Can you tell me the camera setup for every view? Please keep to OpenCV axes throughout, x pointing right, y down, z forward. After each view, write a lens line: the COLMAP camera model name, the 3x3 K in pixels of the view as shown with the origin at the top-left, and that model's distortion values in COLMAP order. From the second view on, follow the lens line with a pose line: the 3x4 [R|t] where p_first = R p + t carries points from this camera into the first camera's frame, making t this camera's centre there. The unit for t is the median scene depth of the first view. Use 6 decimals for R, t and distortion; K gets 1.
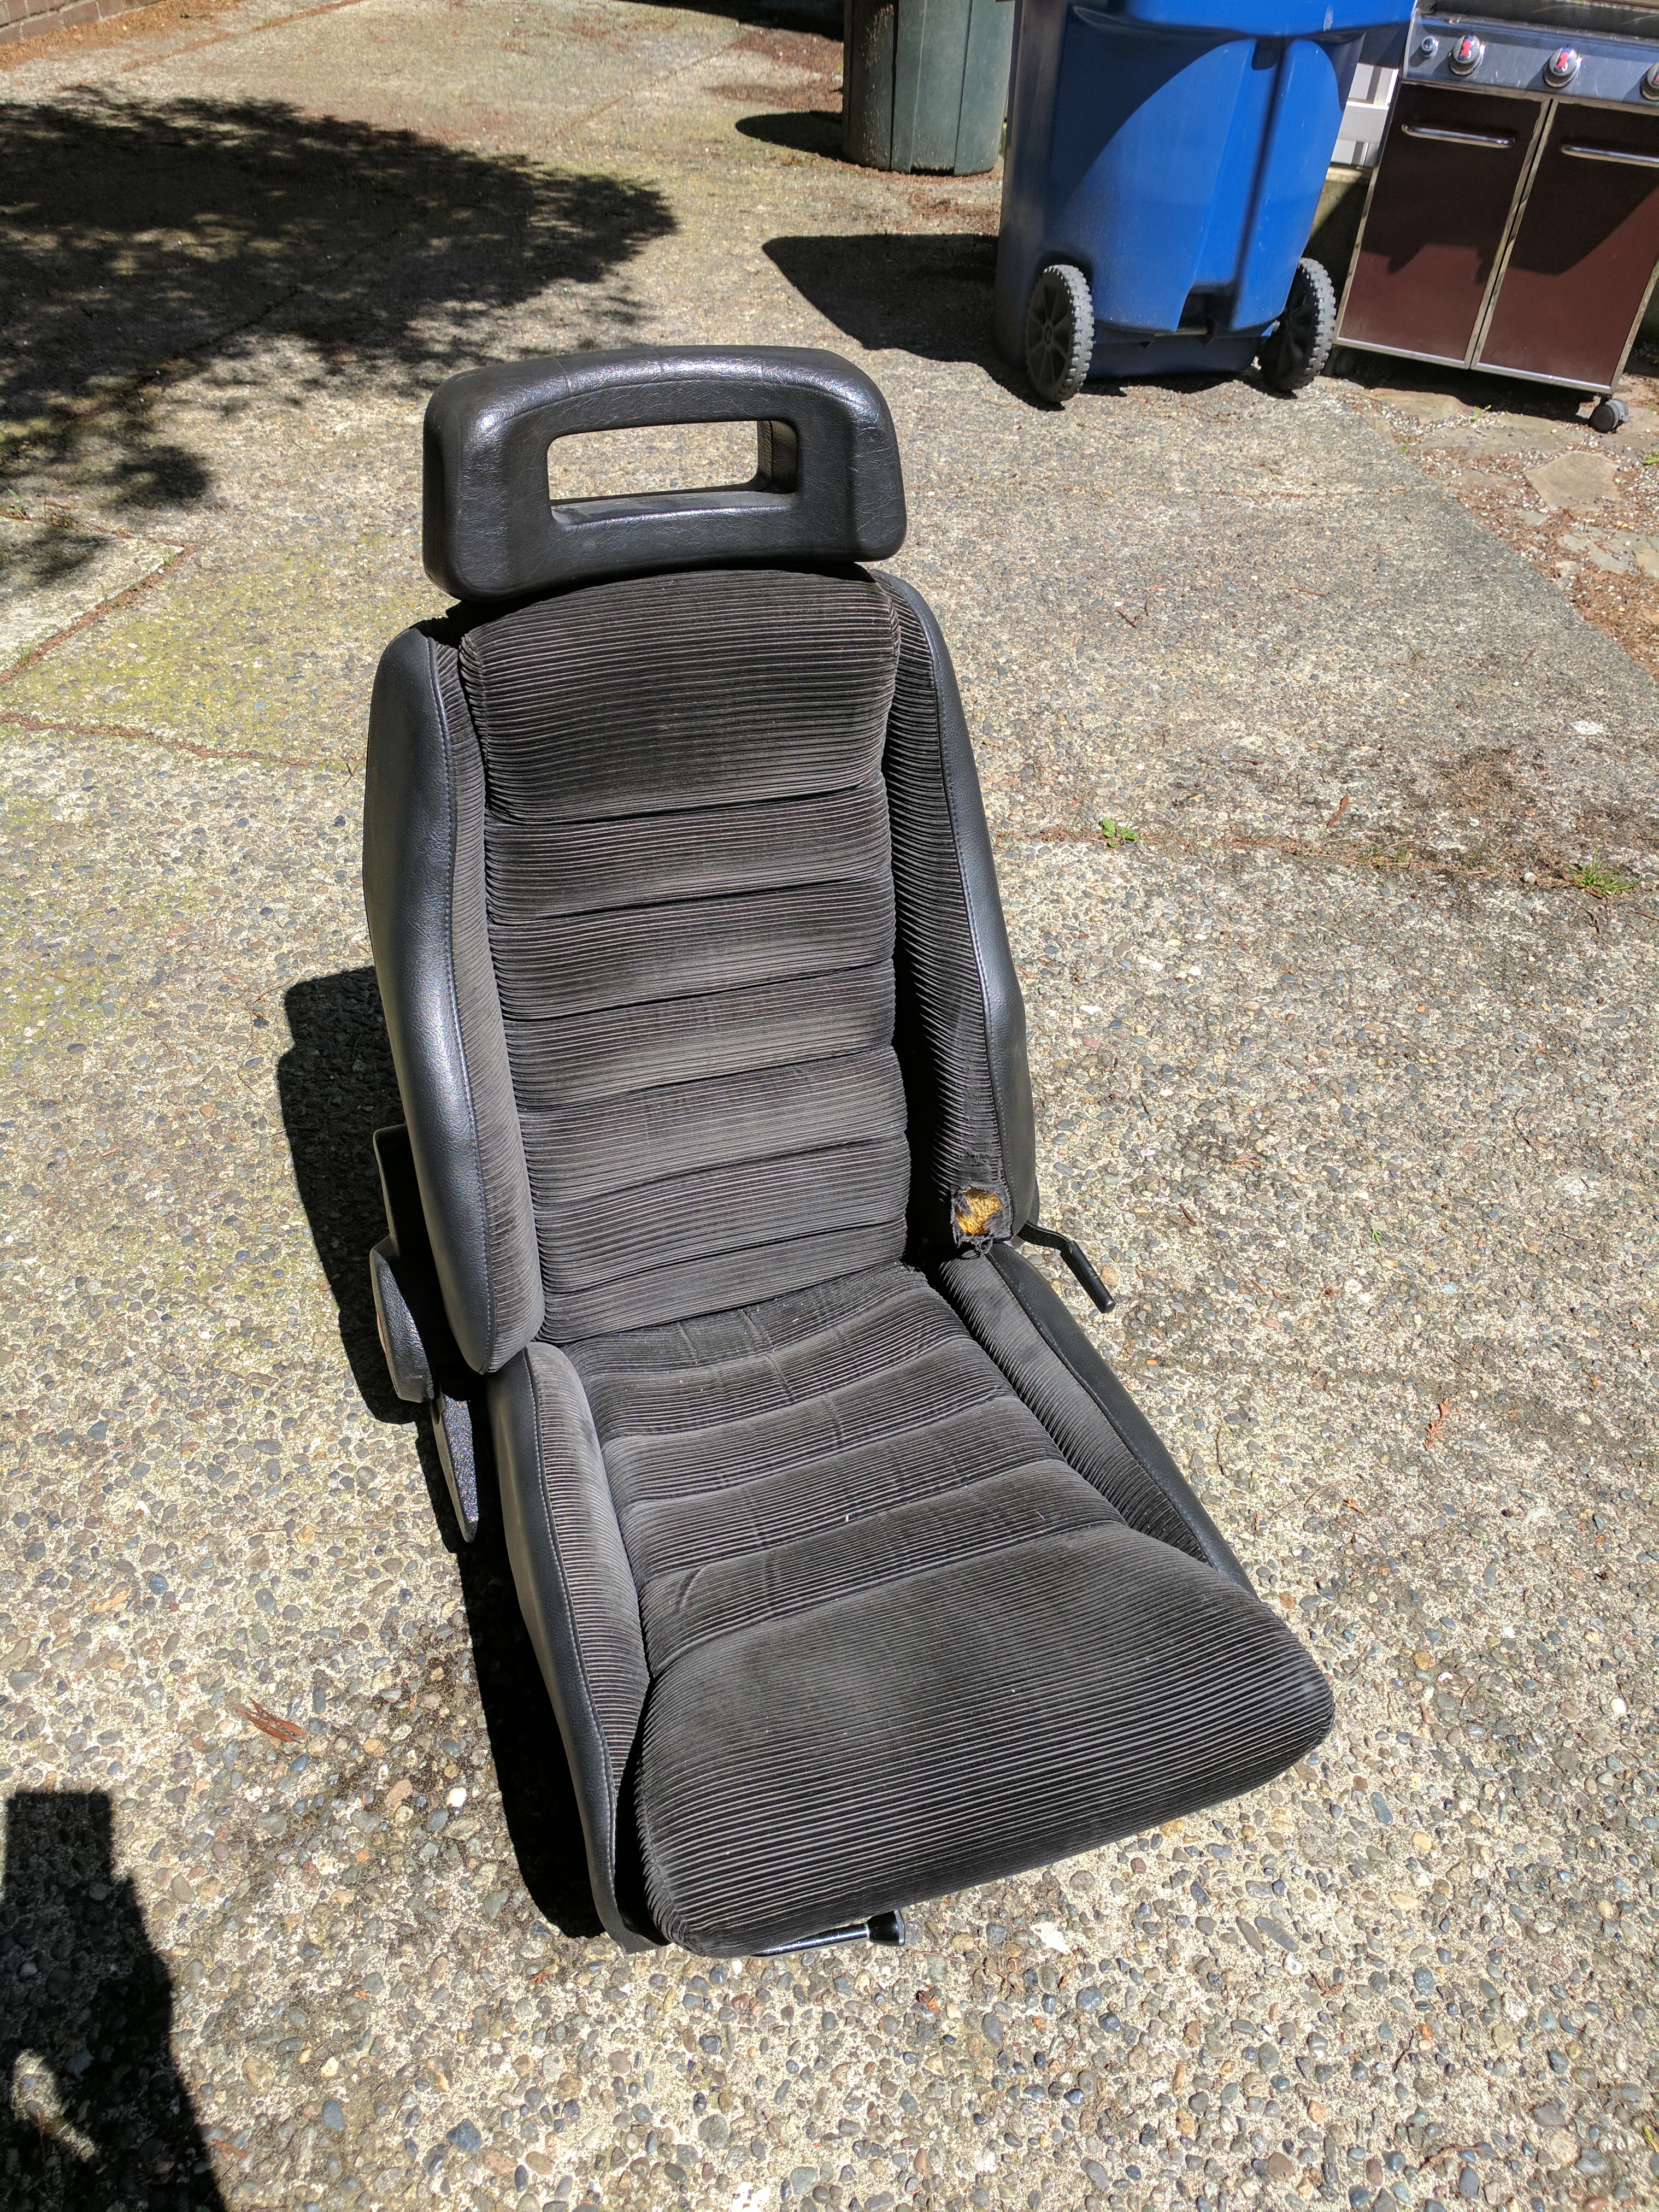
lens RADIAL K [[1526.3, 0, 777.6], [0, 1526.3, 1104.5], [0, 0, 1]] dist [0.013540, -0.008527]
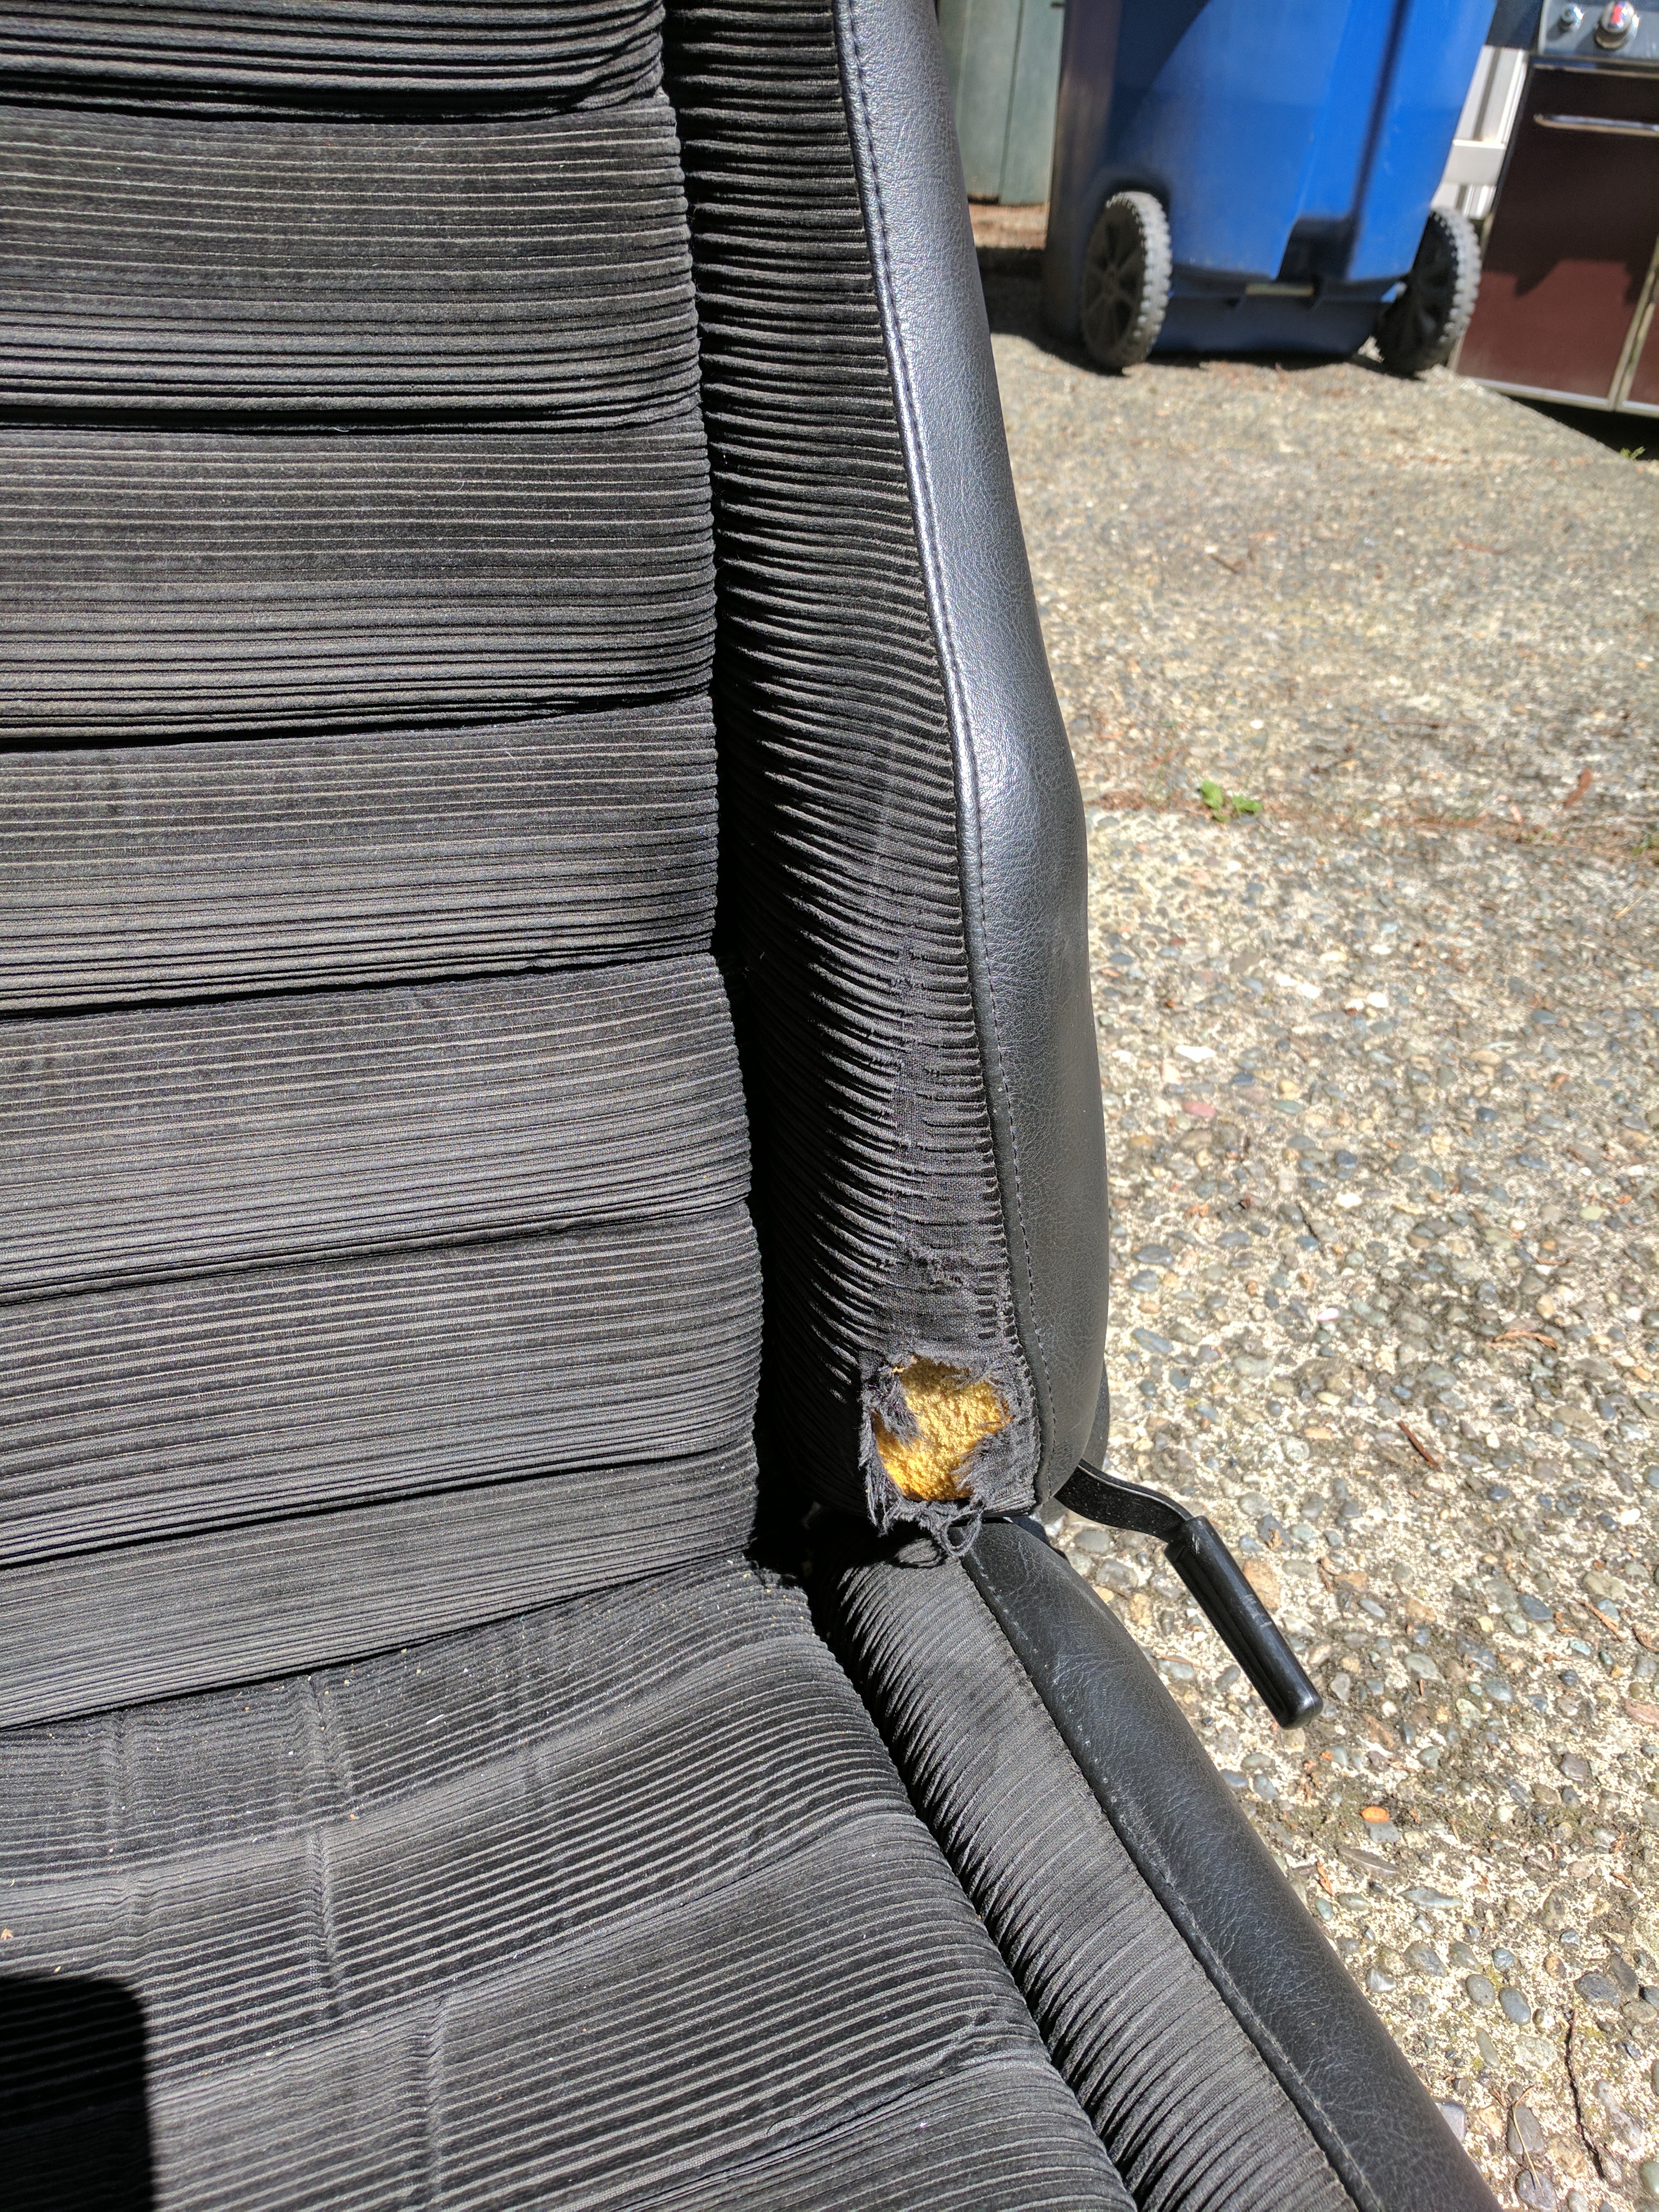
lens RADIAL K [[1713.0, 0, 809.2], [0, 1713.0, 1113.2], [0, 0, 1]] dist [-0.010430, 0.025869]
pose [[0.999455, 0.031534, 0.009722, 0.067249], [-0.030366, 0.994209, -0.103084, 0.027674], [-0.012917, 0.102732, 0.994625, 0.426844]]
